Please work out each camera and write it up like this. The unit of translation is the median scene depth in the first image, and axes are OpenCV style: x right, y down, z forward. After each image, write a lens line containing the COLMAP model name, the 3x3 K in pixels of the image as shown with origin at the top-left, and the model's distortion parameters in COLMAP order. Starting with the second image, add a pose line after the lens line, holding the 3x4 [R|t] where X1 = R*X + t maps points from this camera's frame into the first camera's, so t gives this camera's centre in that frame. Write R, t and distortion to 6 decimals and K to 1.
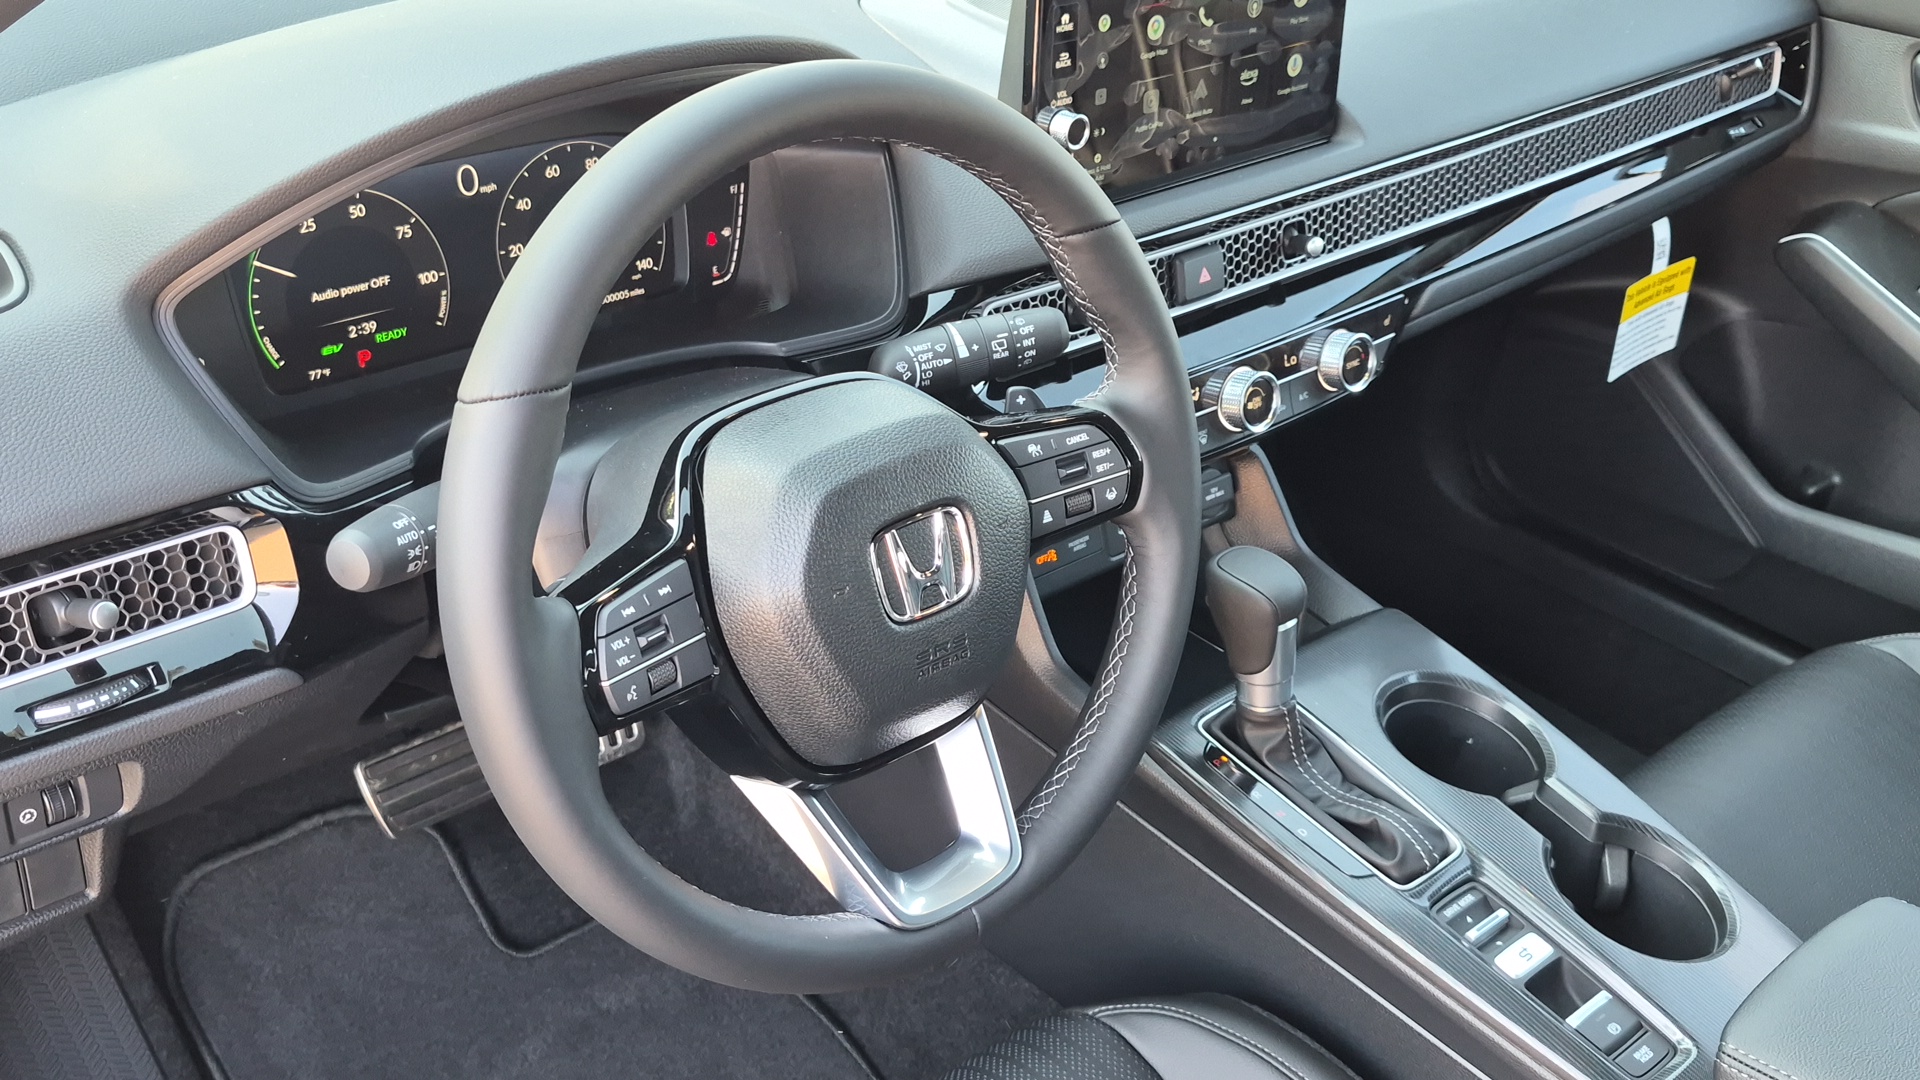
lens RADIAL K [[1971.5, 0, 964.5], [0, 1971.5, 552.6], [0, 0, 1]] dist [0.080615, 0.000000]
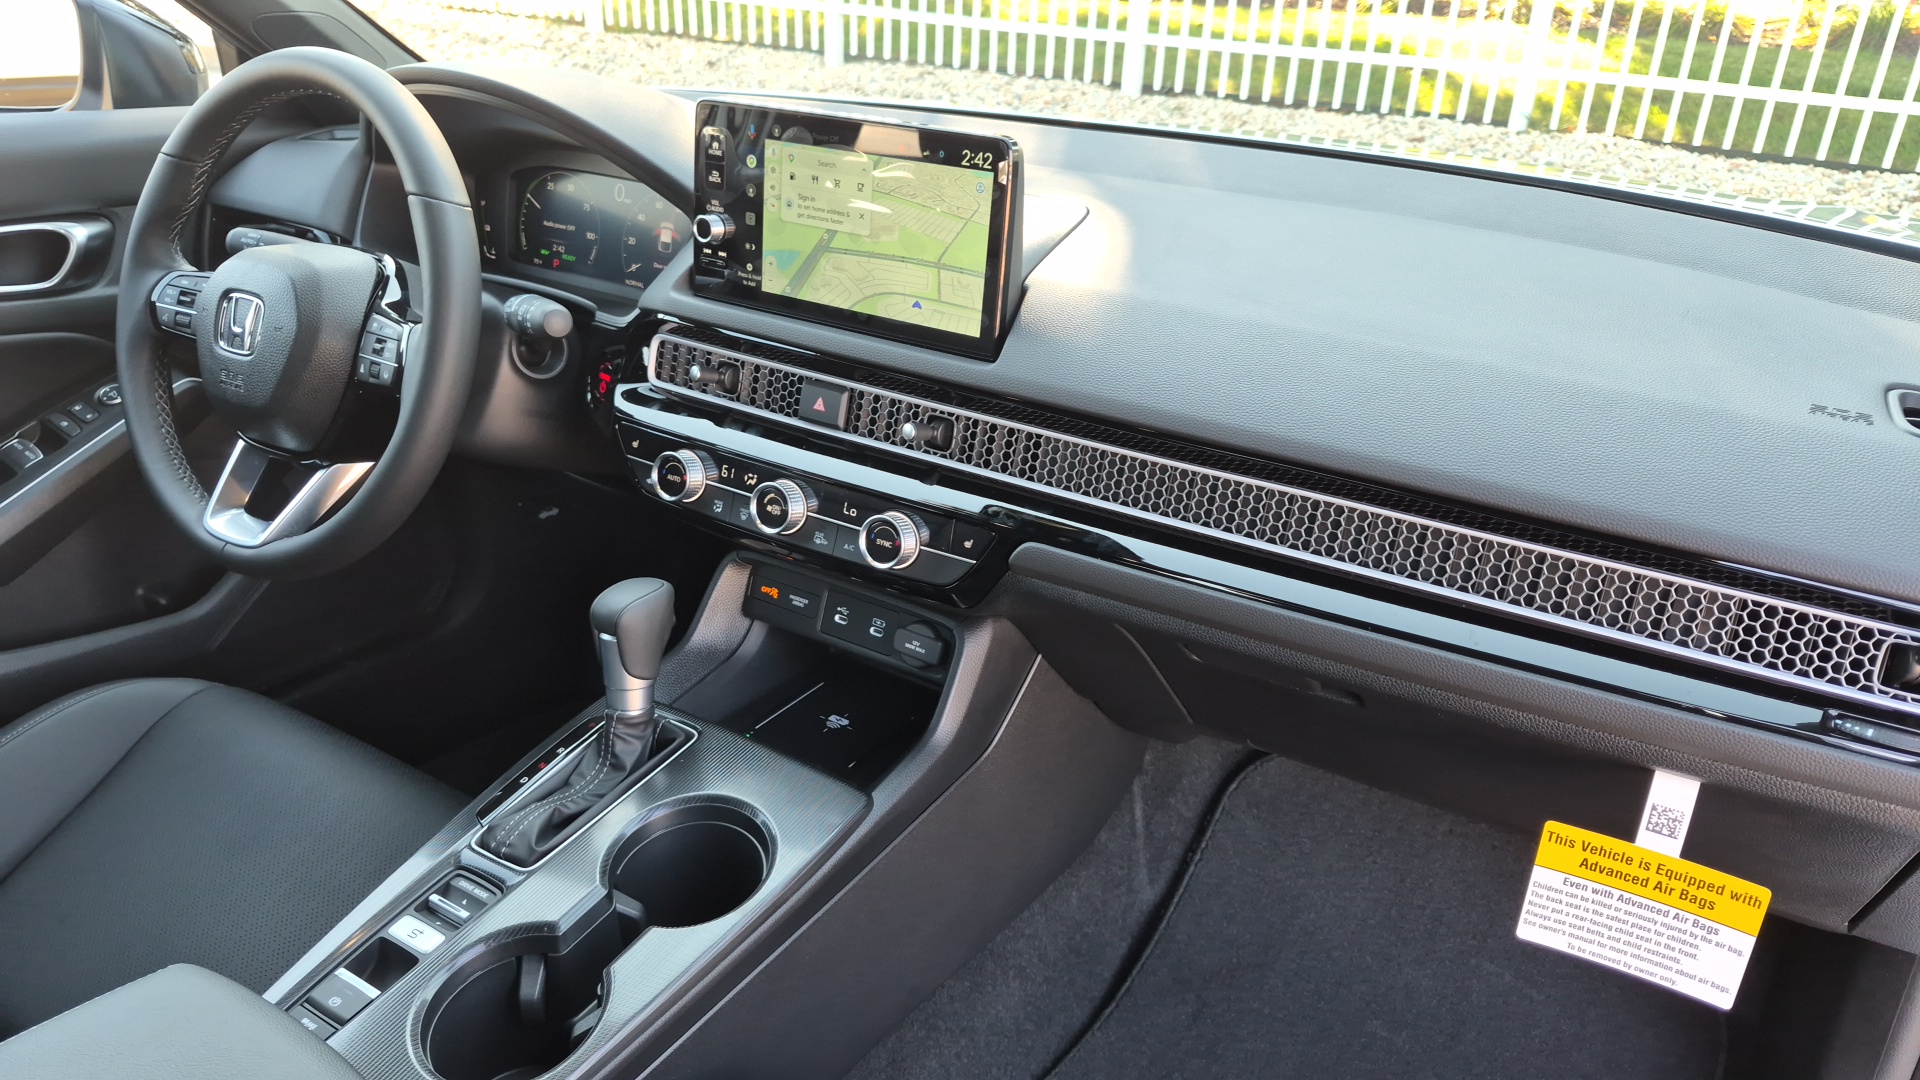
lens RADIAL K [[1345.6, 0, 974.9], [0, 1345.6, 526.6], [0, 0, 1]] dist [0.045558, -0.024987]
pose [[0.266074, 0.333976, -0.904248, 1.108061], [-0.516289, 0.841544, 0.158900, -0.311657], [0.814034, 0.424574, 0.396341, 0.959295]]
